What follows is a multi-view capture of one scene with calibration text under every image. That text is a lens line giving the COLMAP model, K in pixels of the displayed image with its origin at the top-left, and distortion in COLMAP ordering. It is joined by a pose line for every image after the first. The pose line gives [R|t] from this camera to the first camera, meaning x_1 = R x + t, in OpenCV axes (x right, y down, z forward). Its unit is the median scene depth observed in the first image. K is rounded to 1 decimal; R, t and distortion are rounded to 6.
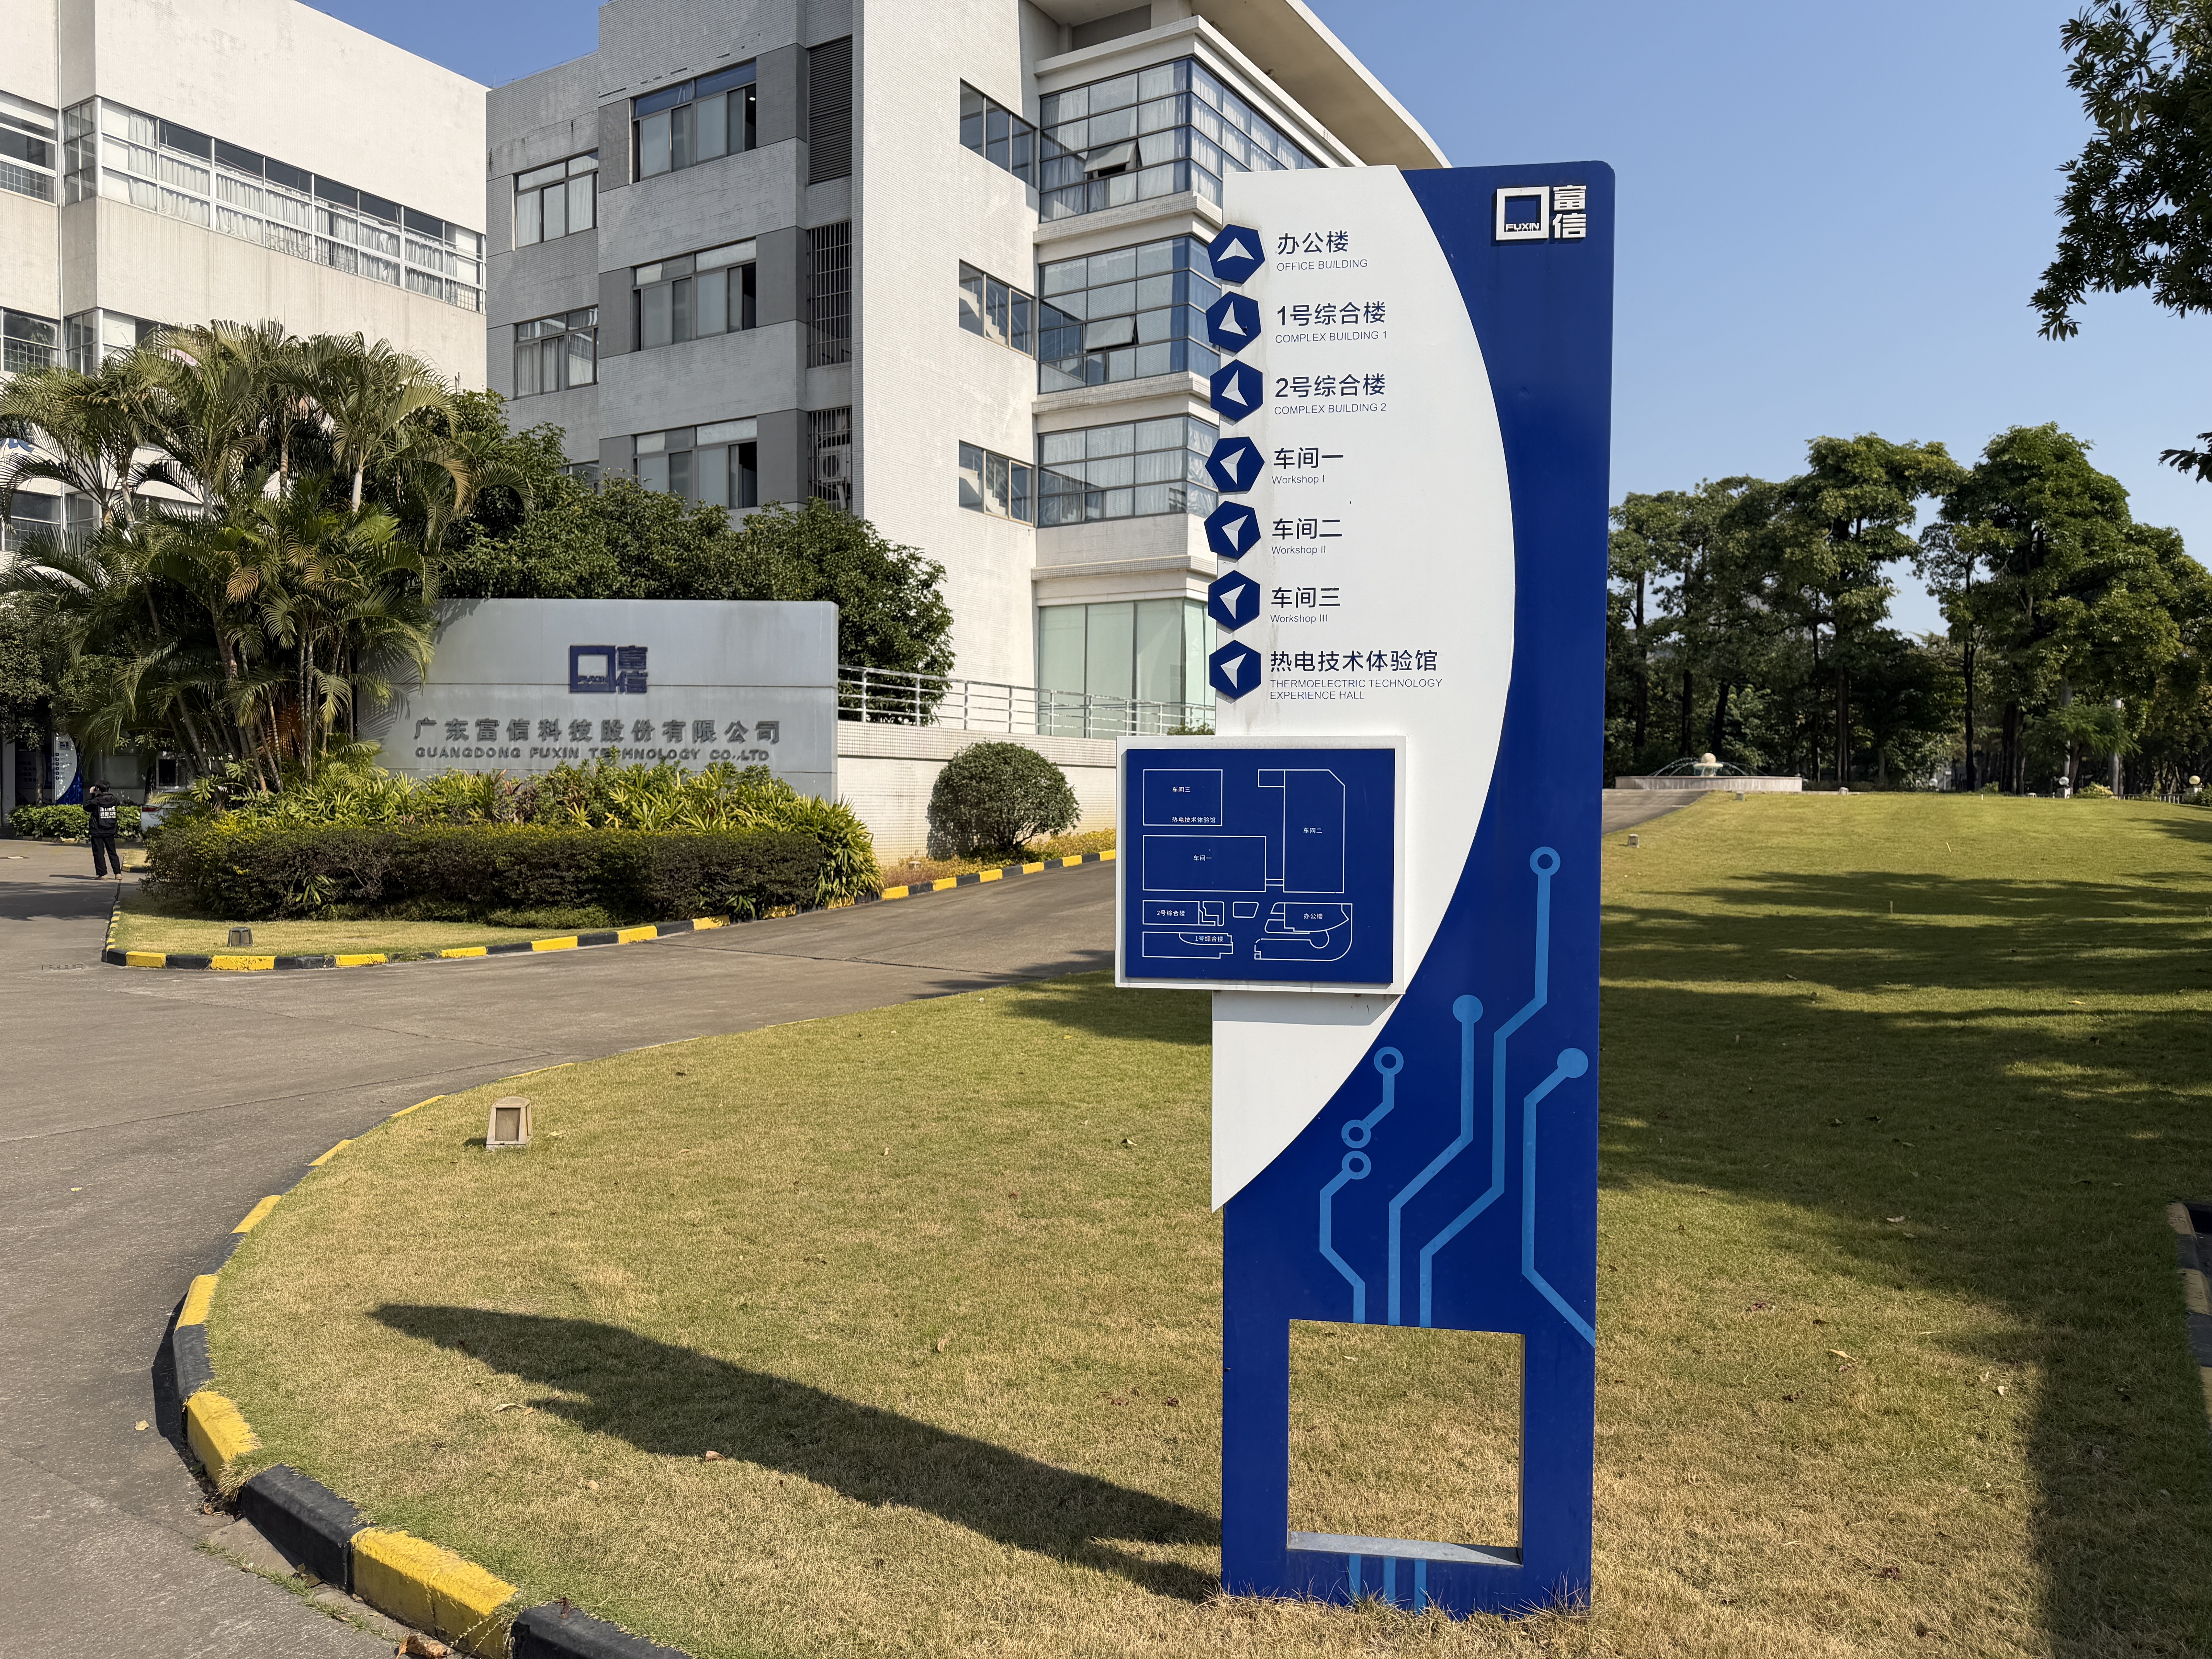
lens RADIAL K [[1537.9, 0, 1099.3], [0, 1537.9, 834.3], [0, 0, 1]] dist [0.073047, -0.082994]
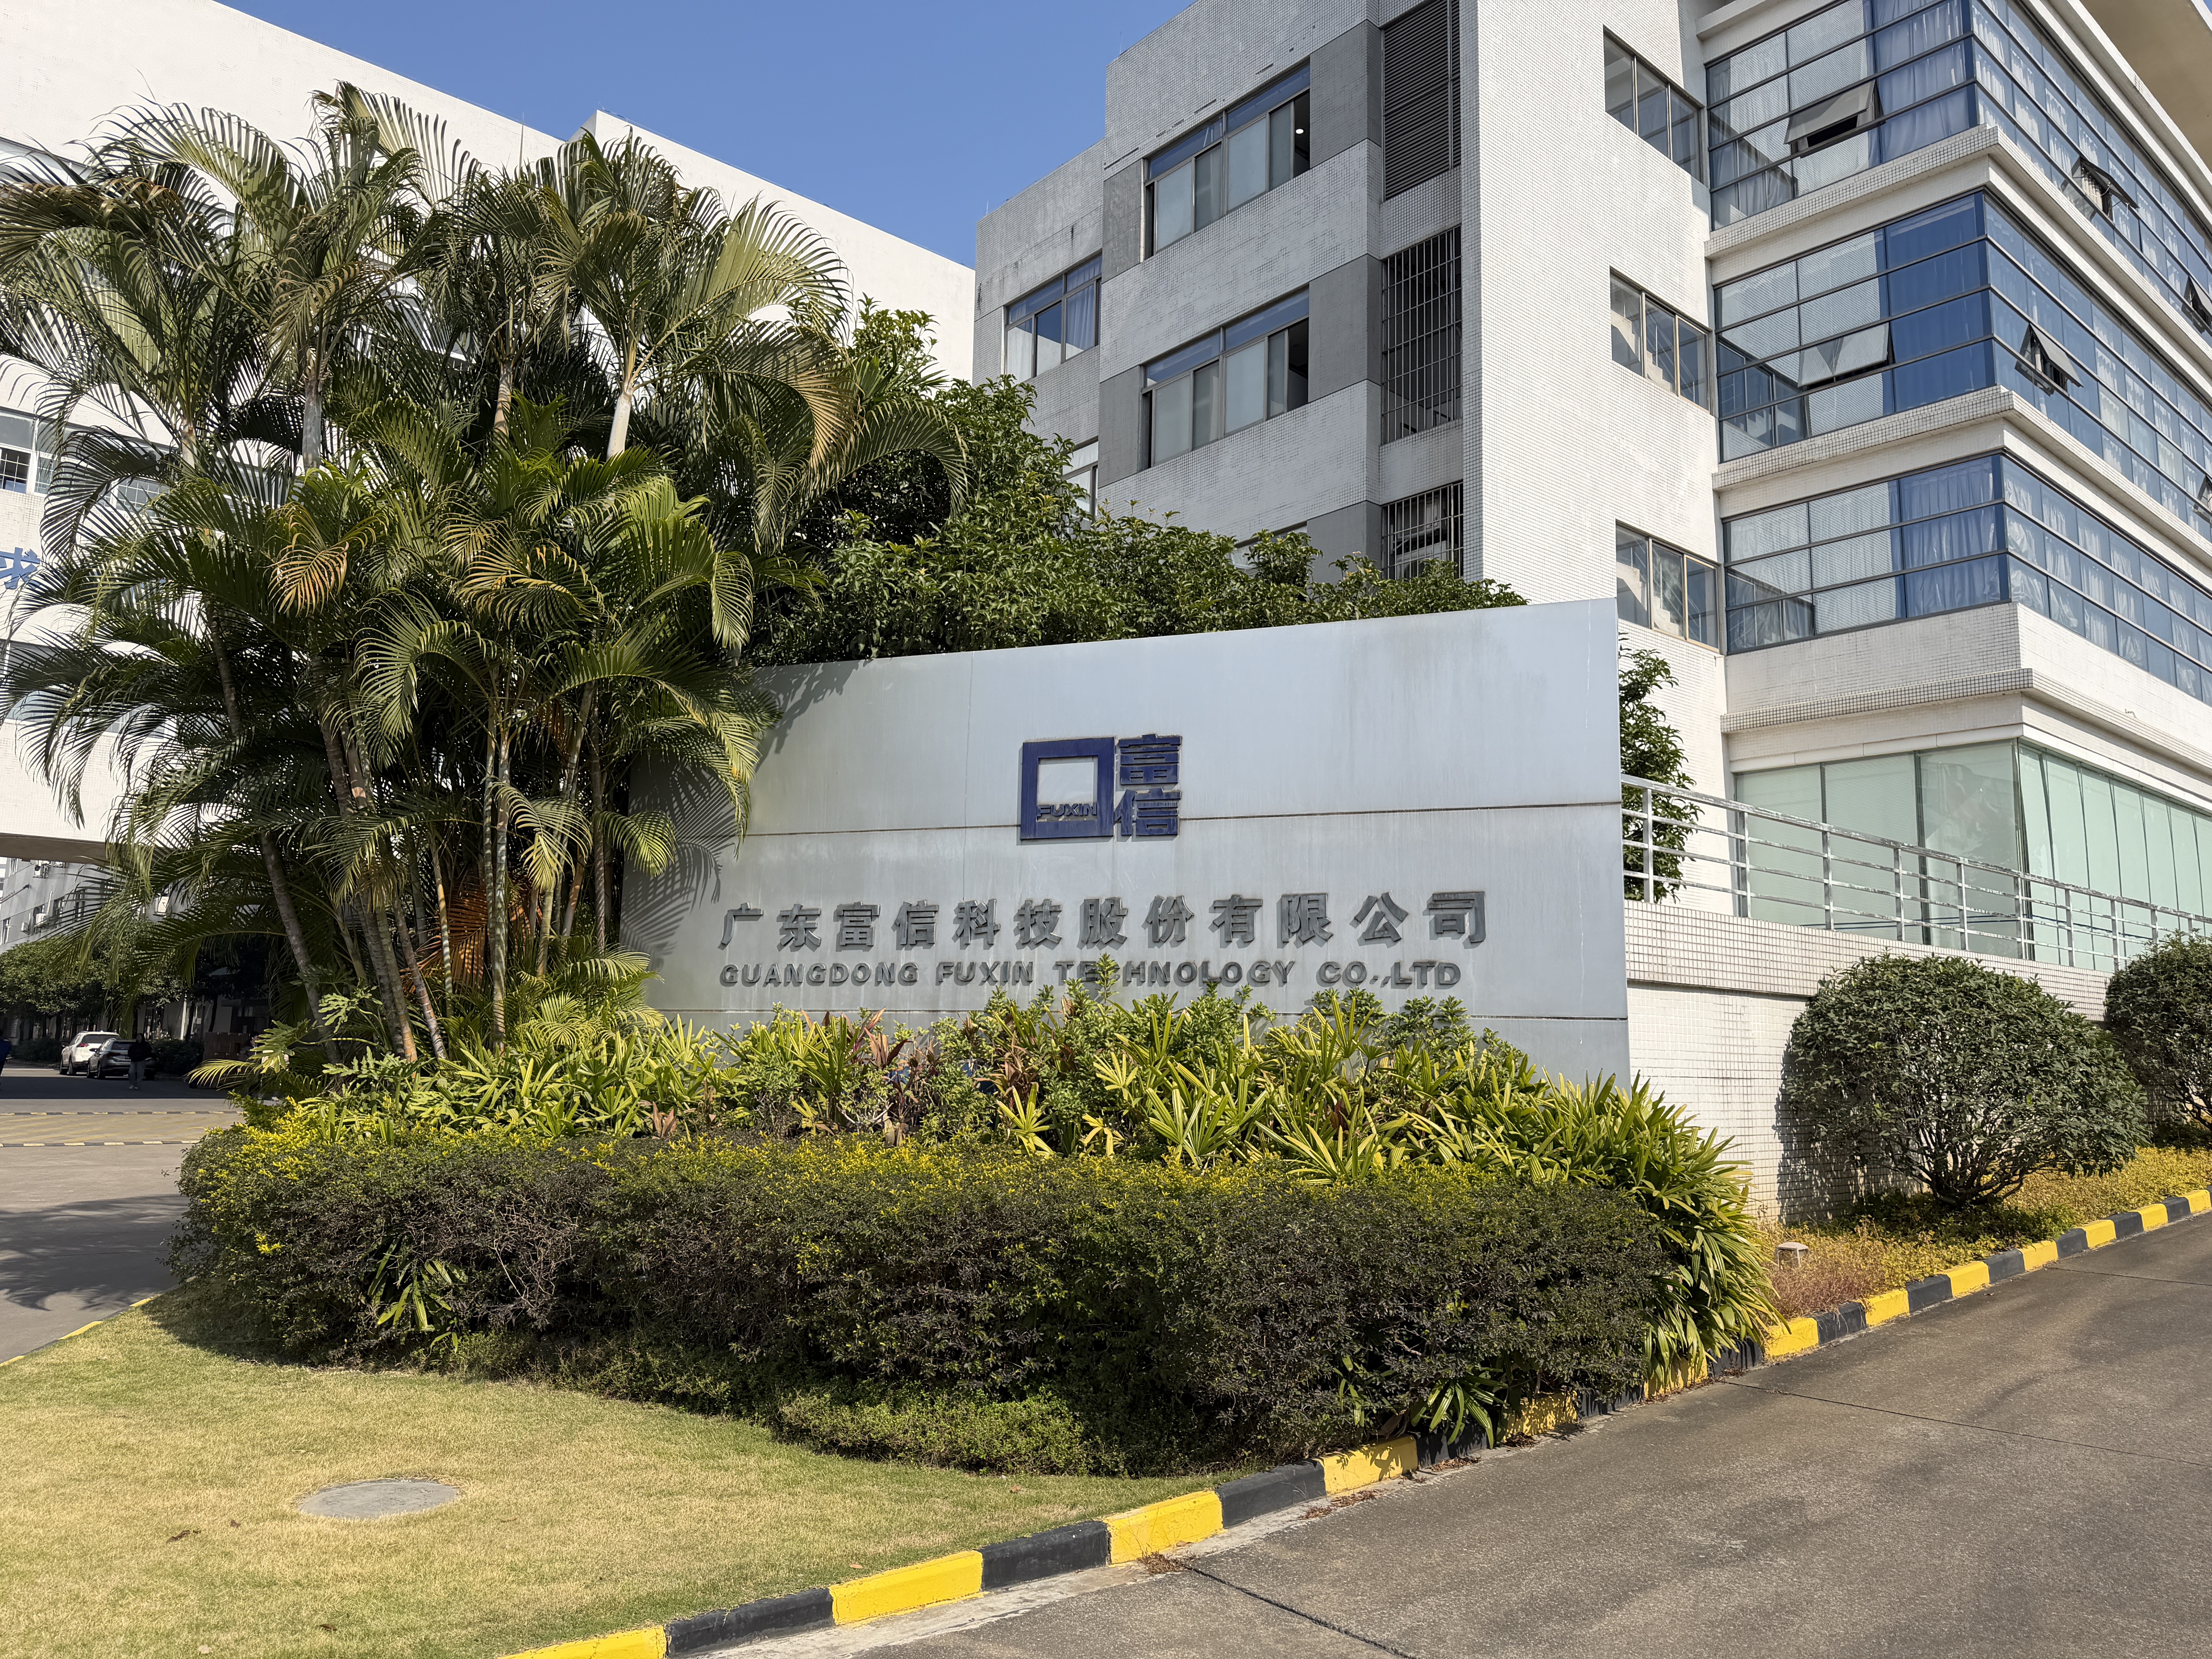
lens RADIAL K [[1537.9, 0, 1123.7], [0, 1537.9, 814.1], [0, 0, 1]] dist [0.073047, -0.082994]
pose [[0.958332, -0.034439, -0.283573, -0.182112], [-0.017909, 0.983509, -0.179968, -0.017826], [0.285094, 0.177548, 0.941912, 0.578080]]
